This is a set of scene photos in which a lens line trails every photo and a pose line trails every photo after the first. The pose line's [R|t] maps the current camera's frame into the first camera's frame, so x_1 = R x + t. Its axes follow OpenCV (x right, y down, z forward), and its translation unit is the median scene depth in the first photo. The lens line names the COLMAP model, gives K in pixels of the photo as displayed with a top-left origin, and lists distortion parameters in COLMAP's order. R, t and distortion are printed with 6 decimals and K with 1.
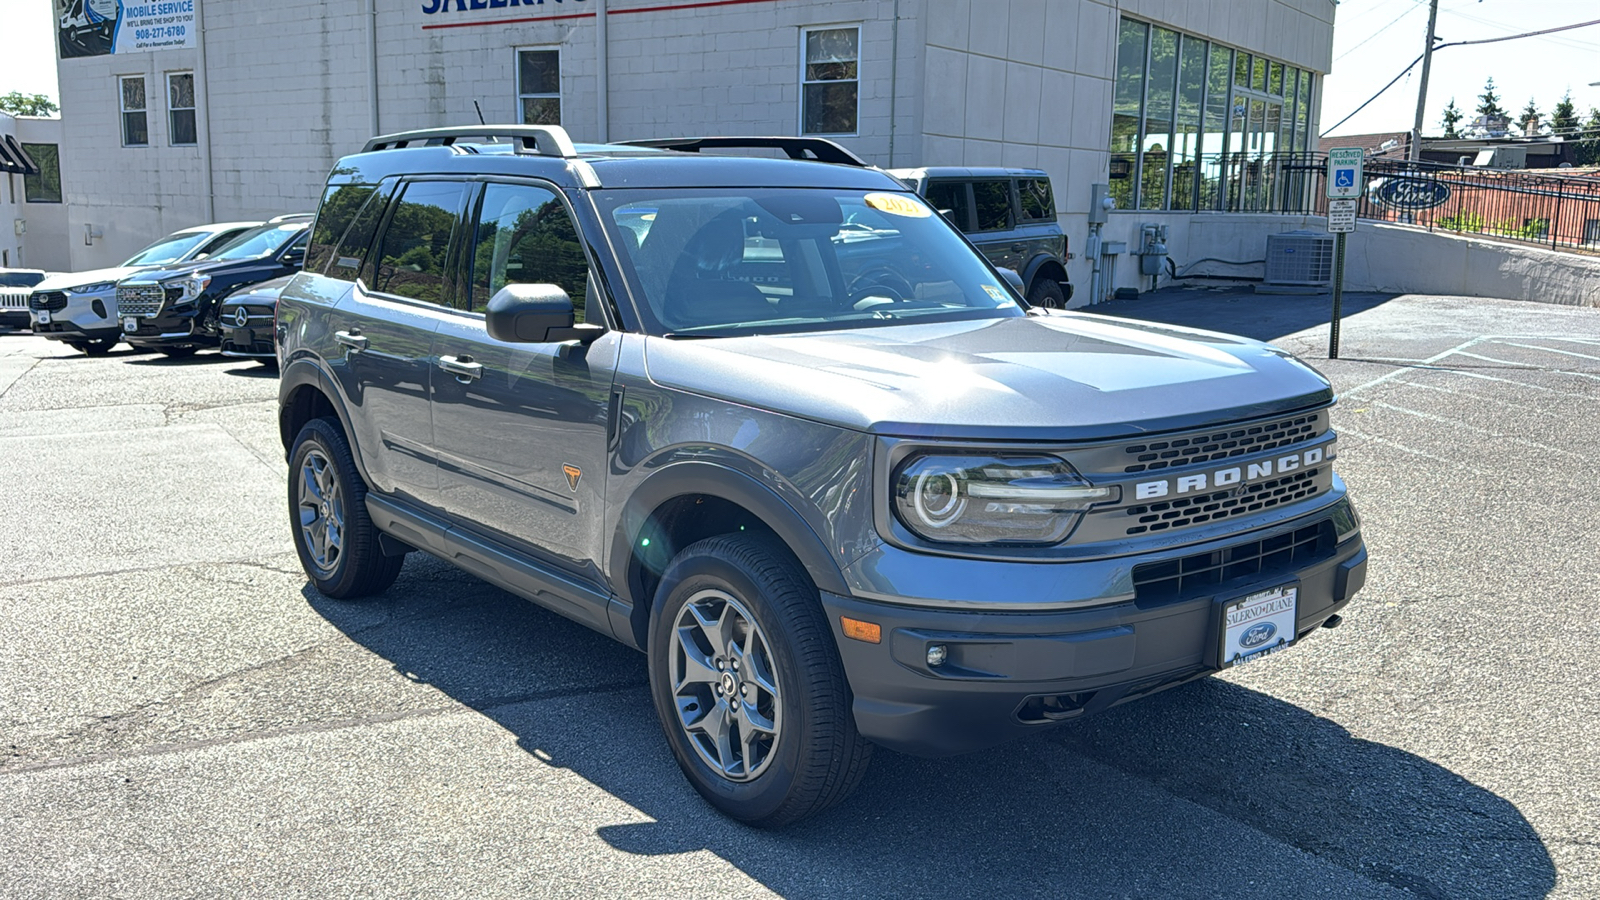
lens RADIAL K [[1410.4, 0, 786.8], [0, 1410.4, 452.9], [0, 0, 1]] dist [0.092341, -0.116315]
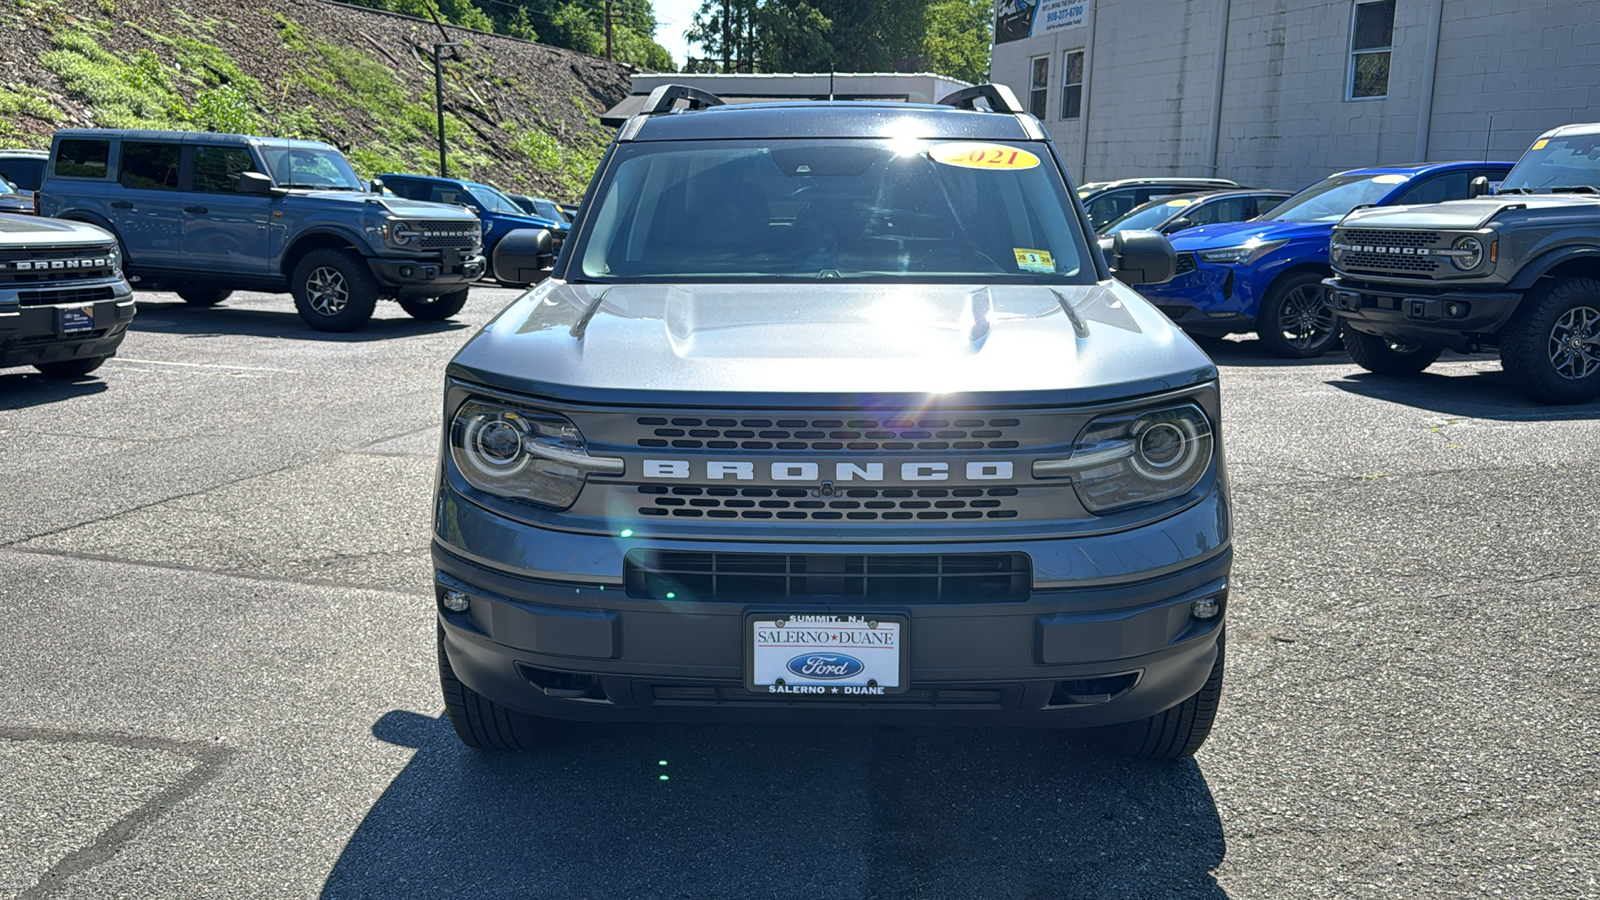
lens RADIAL K [[1410.4, 0, 797.2], [0, 1410.4, 456.5], [0, 0, 1]] dist [0.092341, -0.116315]
pose [[0.758184, 0.131352, -0.638673, 0.164935], [-0.118479, 0.990946, 0.063153, -0.008811], [0.641186, 0.027787, 0.766882, 0.069875]]
